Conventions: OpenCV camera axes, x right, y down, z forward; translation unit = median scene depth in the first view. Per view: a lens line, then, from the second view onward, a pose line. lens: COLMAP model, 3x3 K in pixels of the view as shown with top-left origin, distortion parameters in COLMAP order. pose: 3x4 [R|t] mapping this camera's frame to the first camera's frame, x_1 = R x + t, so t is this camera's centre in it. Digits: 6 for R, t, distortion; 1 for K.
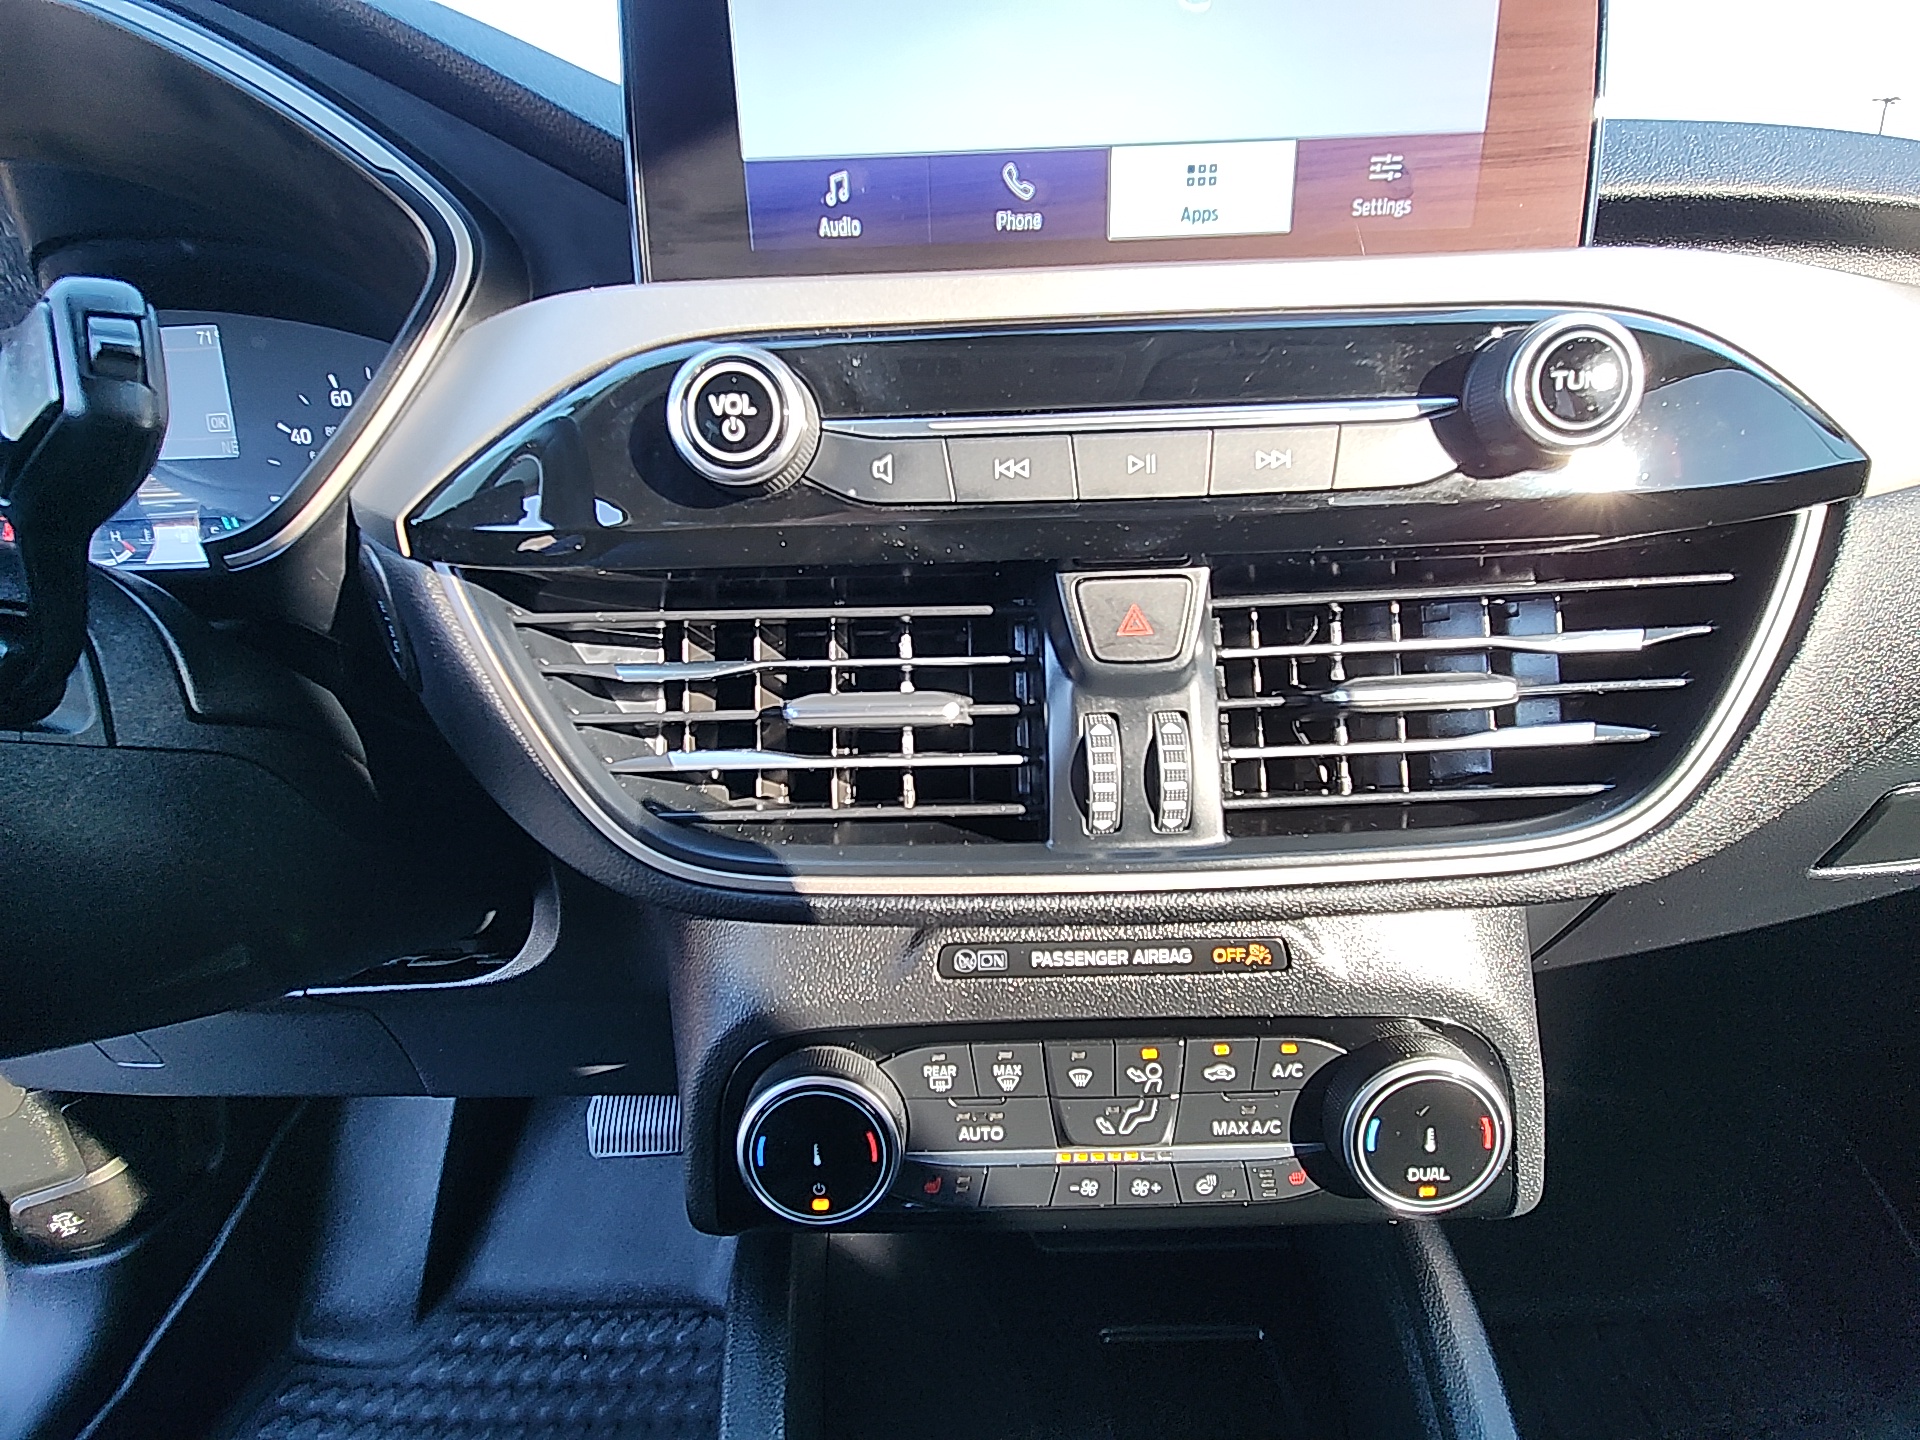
lens RADIAL K [[770.5, 0, 958.5], [0, 770.5, 708.8], [0, 0, 1]] dist [0.009310, 0.000001]
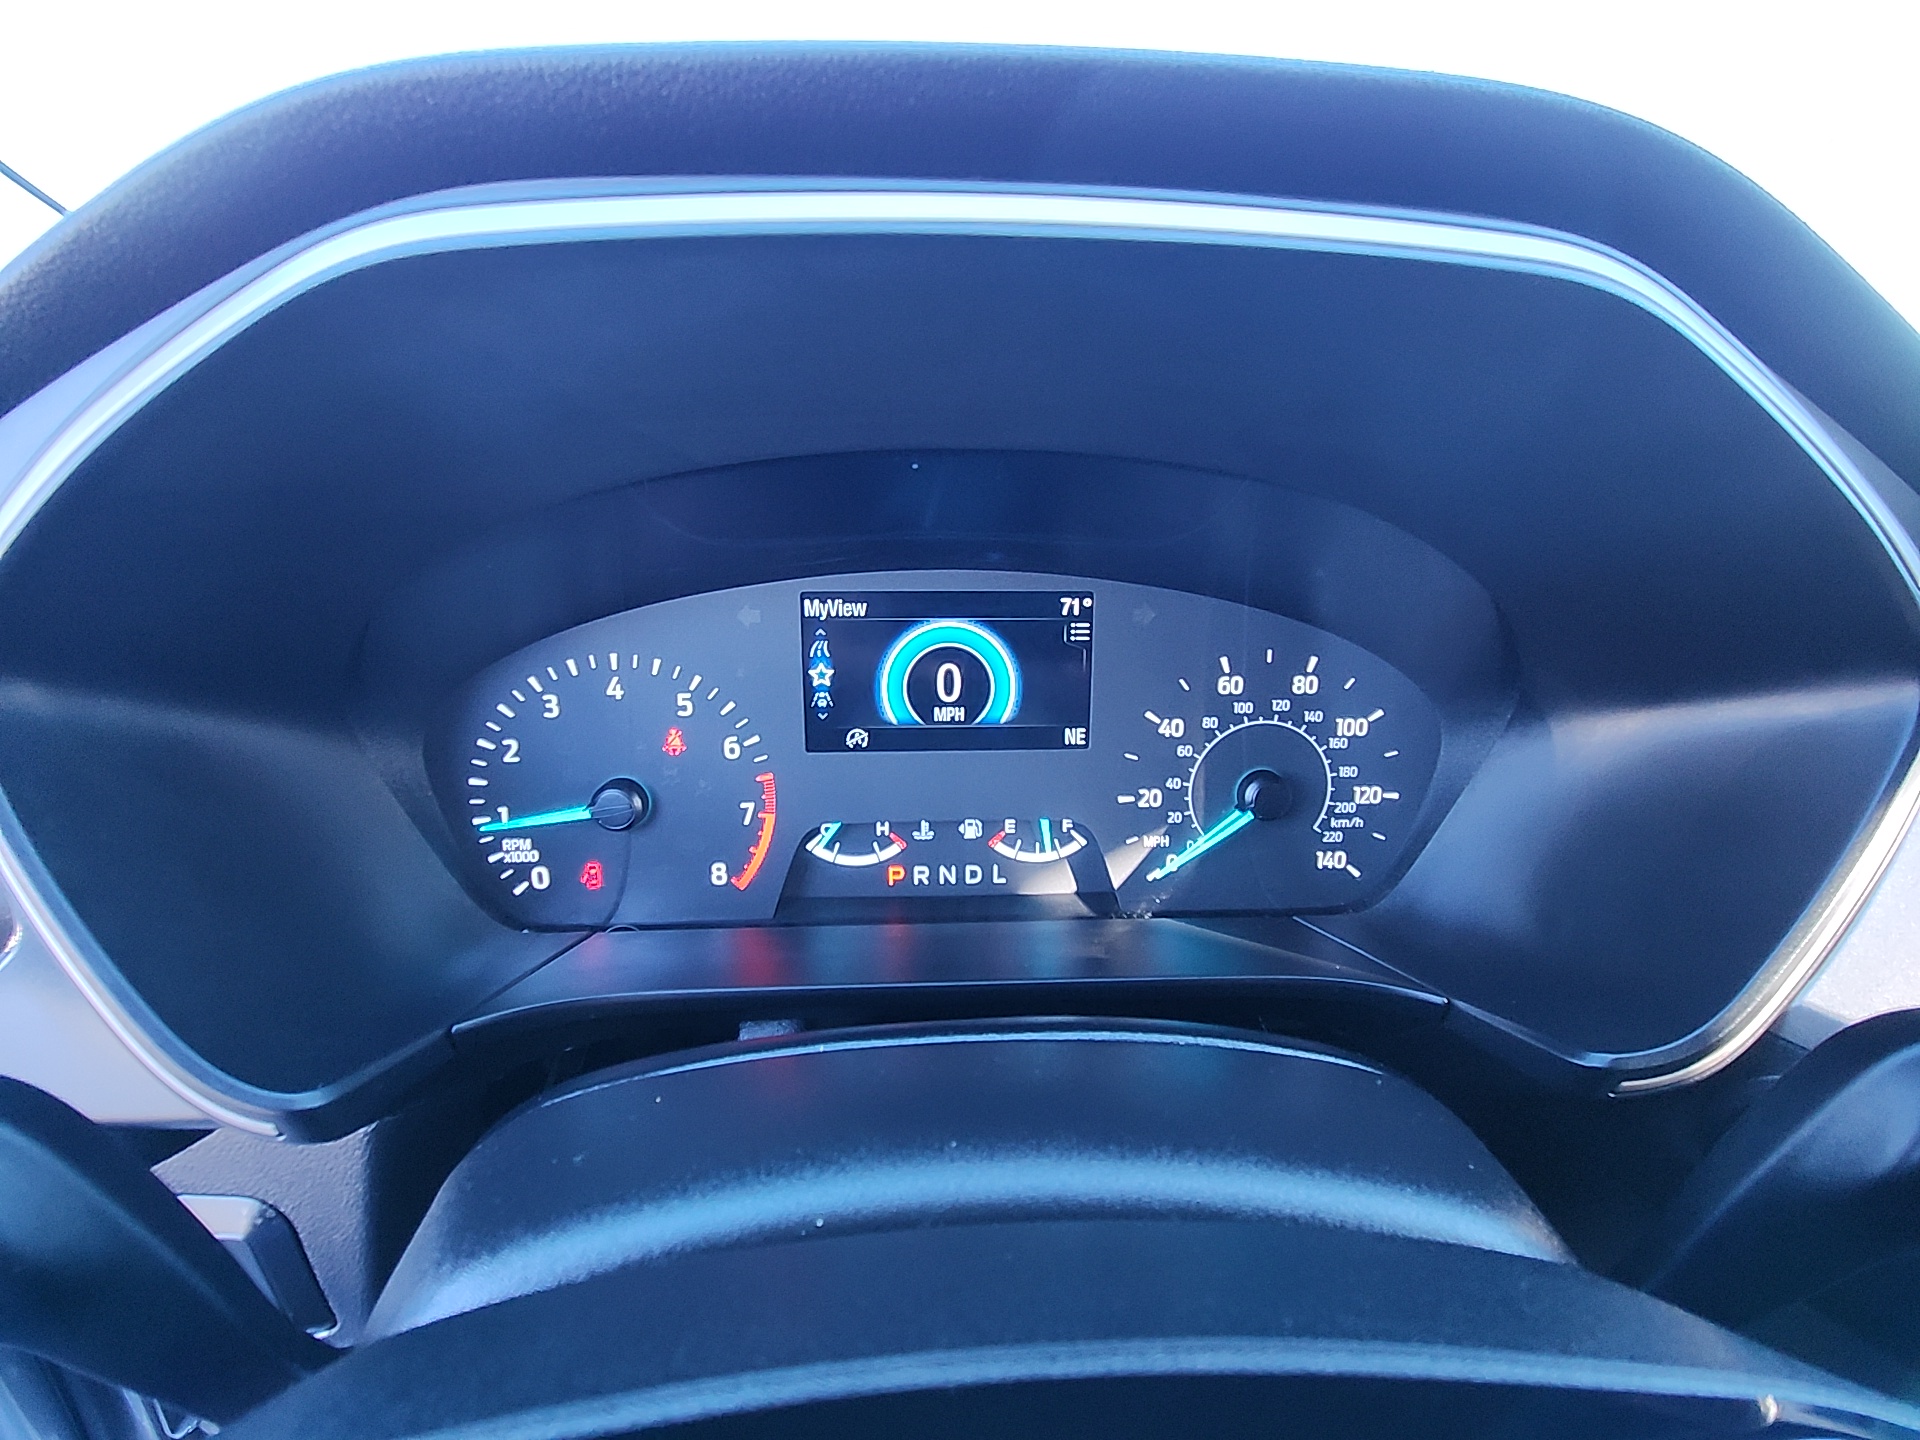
lens RADIAL K [[779.7, 0, 950.7], [0, 779.7, 718.6], [0, 0, 1]] dist [0.001309, 0.000064]
pose [[0.997870, 0.021930, 0.061441, -1.865915], [-0.022671, 0.999678, 0.011388, -0.604982], [-0.061172, -0.012757, 0.998046, 0.346508]]
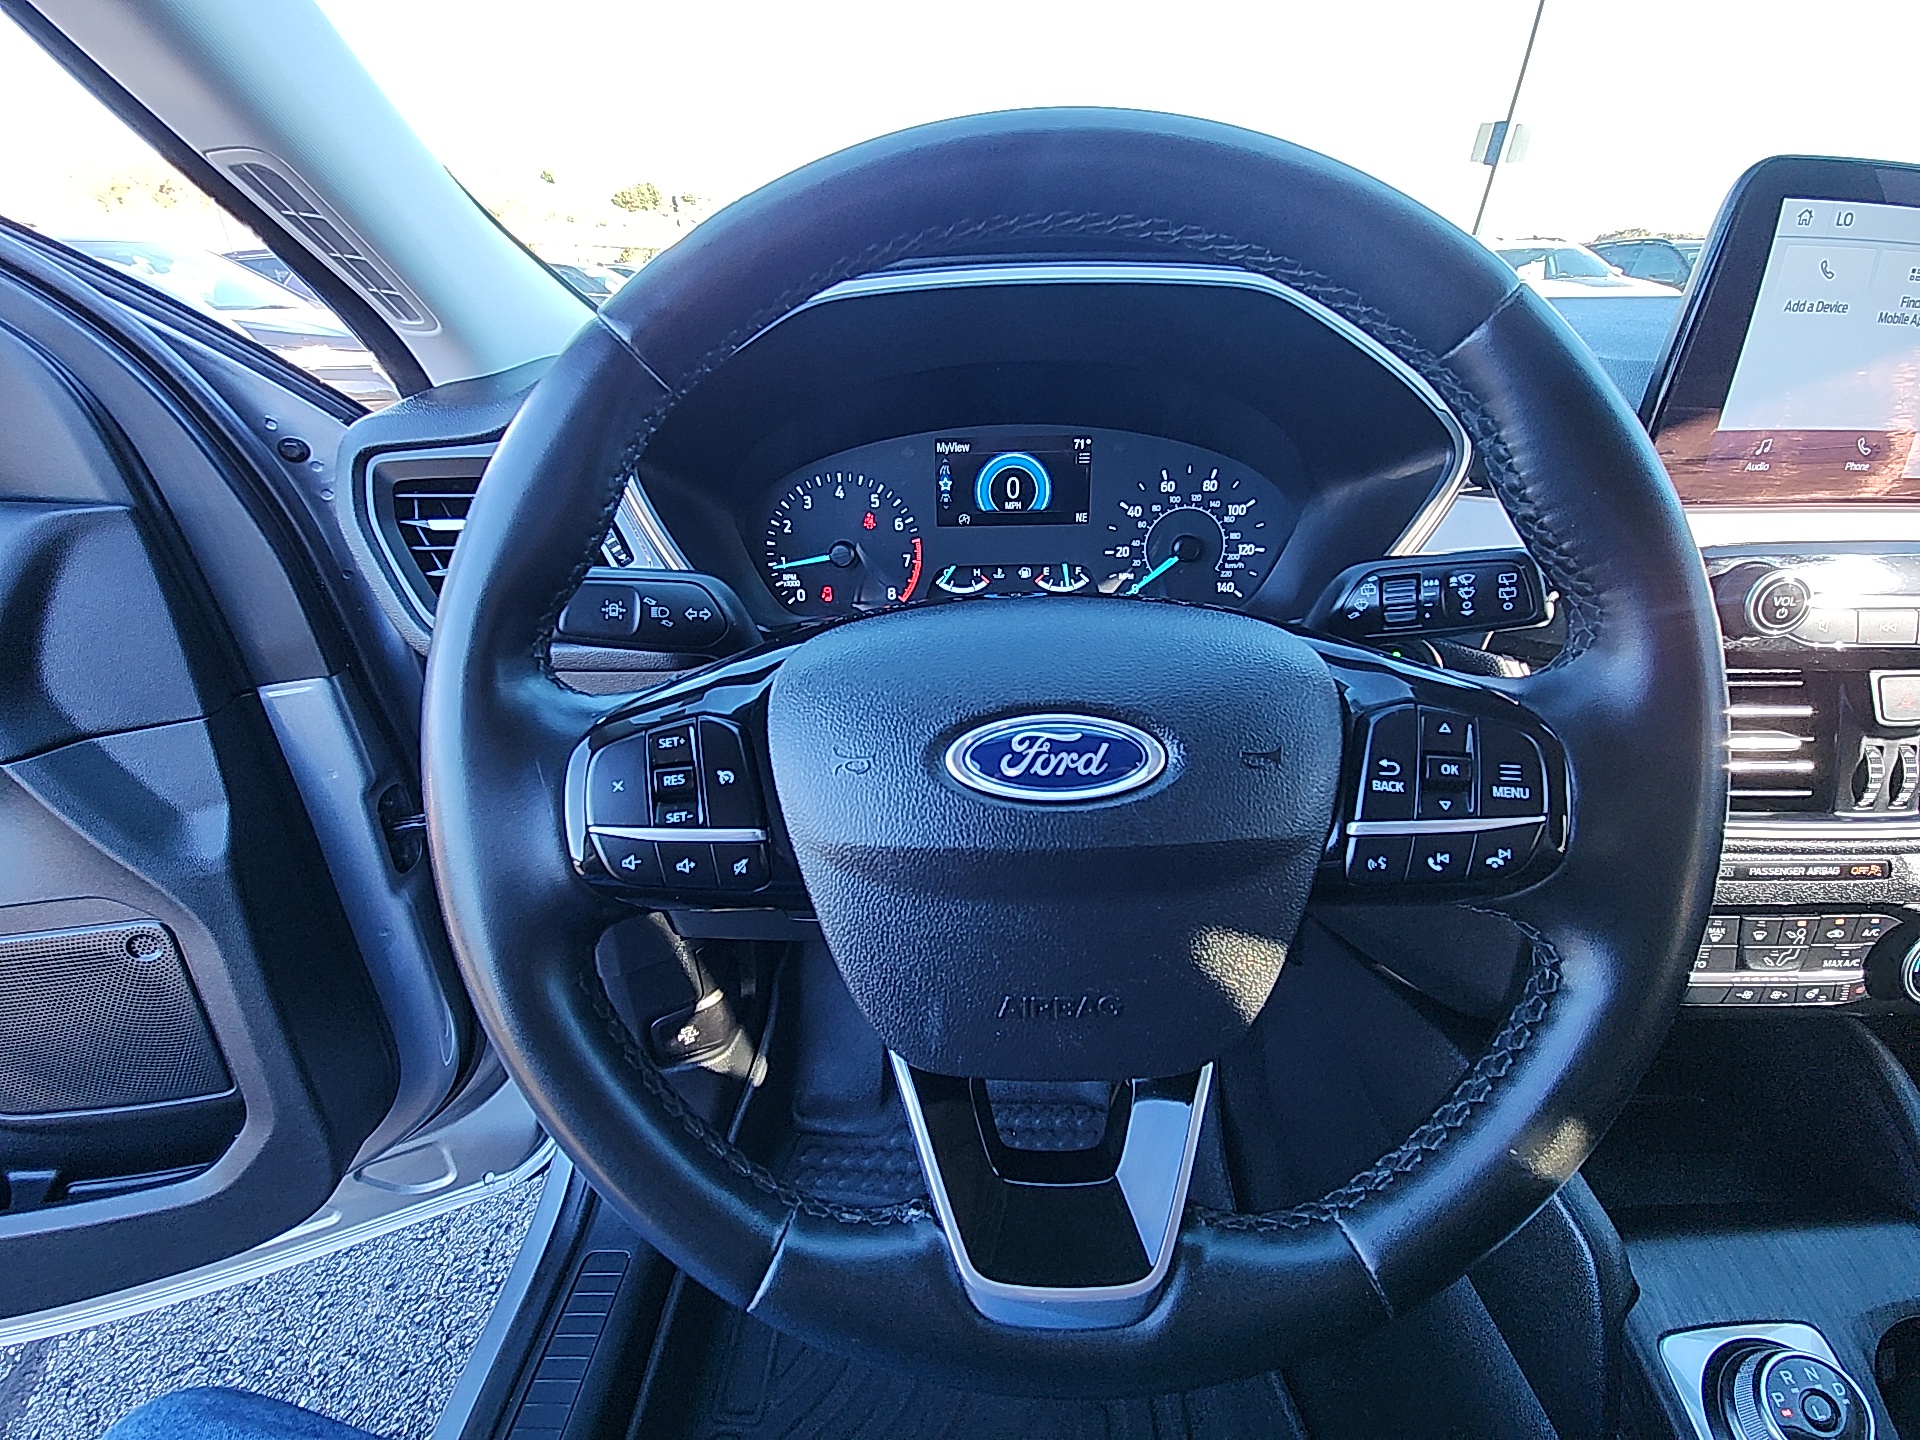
lens RADIAL K [[769.7, 0, 953.5], [0, 769.7, 702.3], [0, 0, 1]] dist [0.020818, -0.013833]
pose [[0.999667, 0.019272, -0.017136, -1.923004], [-0.016952, 0.991819, 0.126522, -0.283717], [0.019434, -0.126189, 0.991816, -0.840287]]
